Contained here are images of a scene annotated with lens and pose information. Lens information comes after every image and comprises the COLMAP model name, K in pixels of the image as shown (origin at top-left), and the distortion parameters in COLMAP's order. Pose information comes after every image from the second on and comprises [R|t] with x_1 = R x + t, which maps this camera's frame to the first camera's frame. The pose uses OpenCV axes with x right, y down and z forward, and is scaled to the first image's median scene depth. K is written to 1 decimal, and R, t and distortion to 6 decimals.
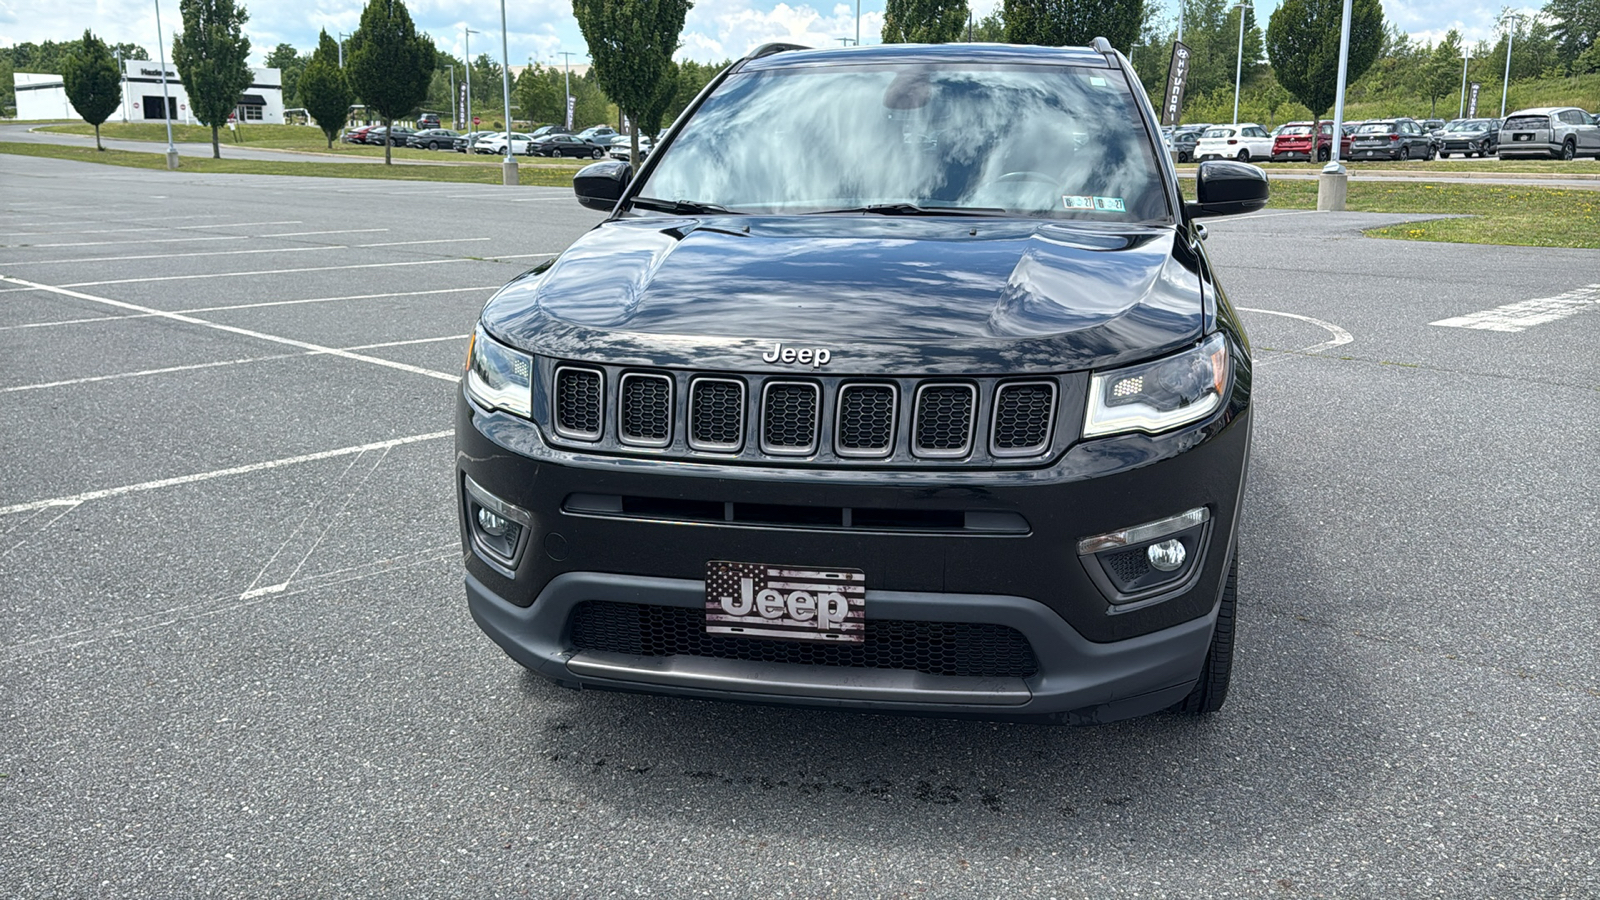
lens RADIAL K [[1362.7, 0, 839.4], [0, 1362.7, 451.6], [0, 0, 1]] dist [0.144245, -0.252015]
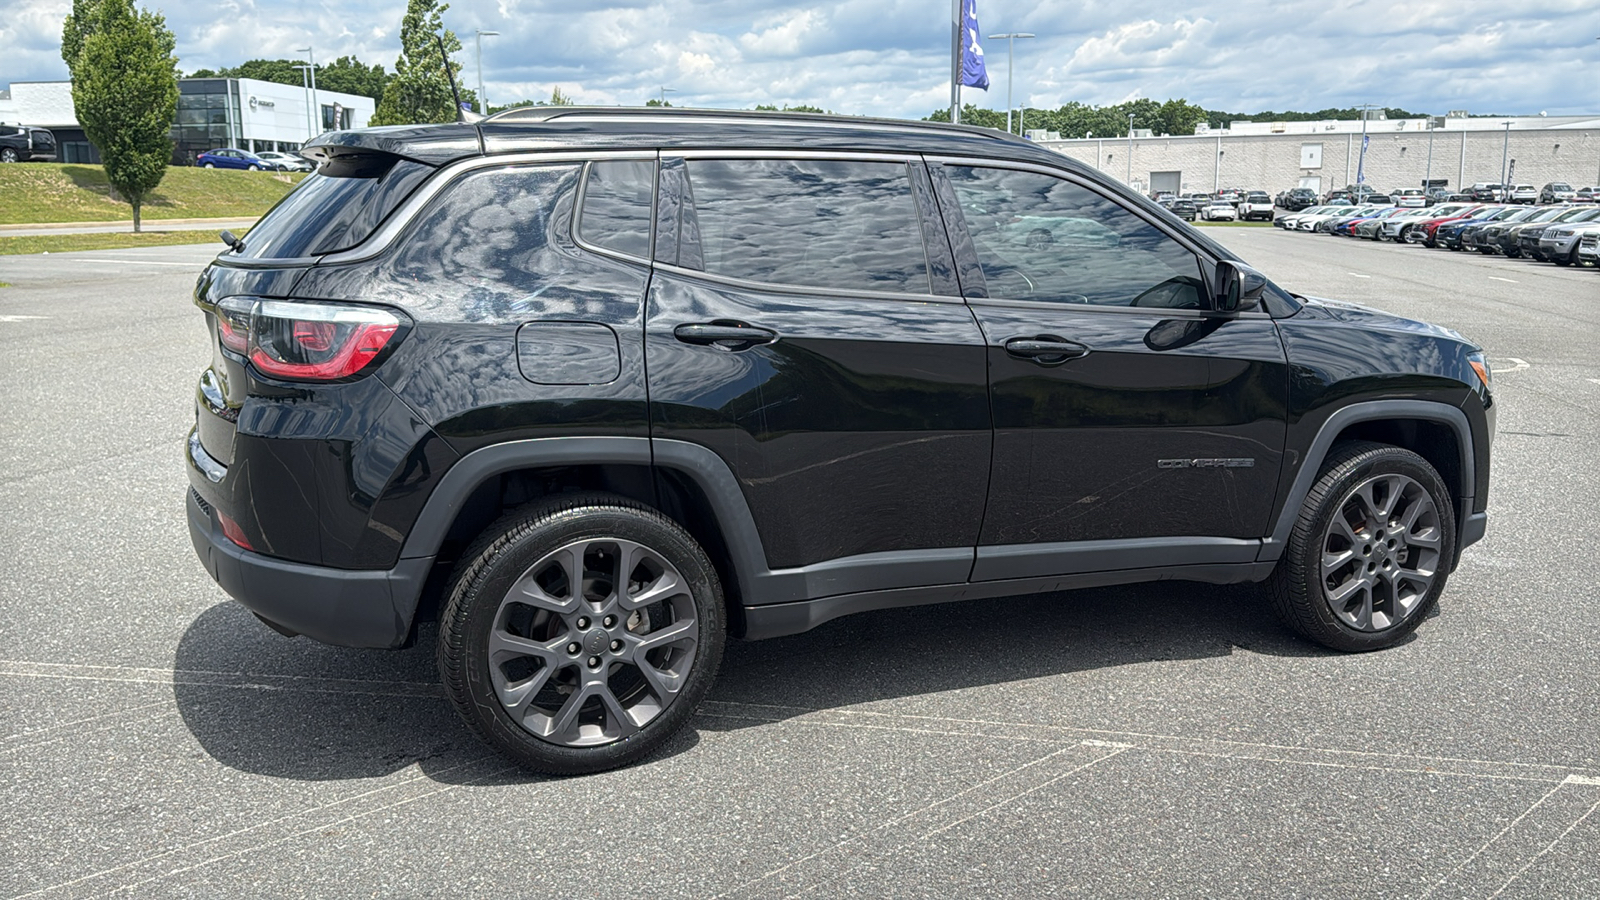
lens RADIAL K [[1362.5, 0, 836.3], [0, 1362.5, 479.6], [0, 0, 1]] dist [0.134030, -0.225842]
pose [[-0.594658, -0.164058, 0.787062, -0.828434], [0.165503, 0.933013, 0.319525, -0.444889], [-0.786759, 0.320269, -0.527672, 1.868537]]
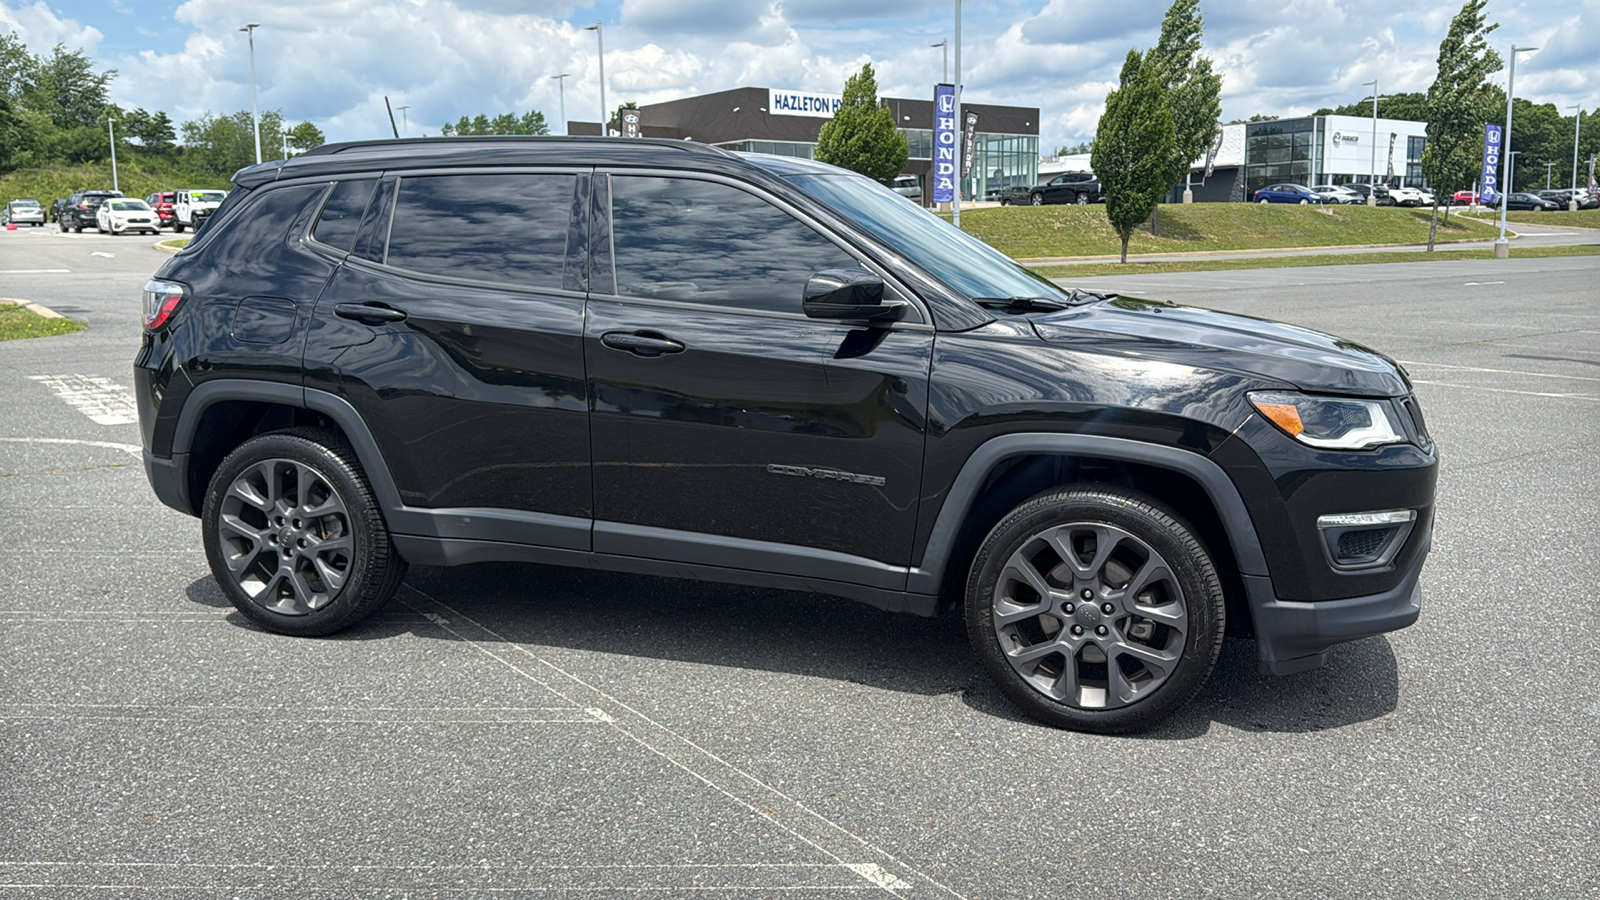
lens RADIAL K [[1364.9, 0, 822.0], [0, 1364.9, 452.6], [0, 0, 1]] dist [0.138928, -0.232227]
pose [[0.133483, -0.157773, 0.978412, -1.151671], [0.217396, 0.967863, 0.126413, -0.219758], [-0.966913, 0.195829, 0.163493, 0.927706]]
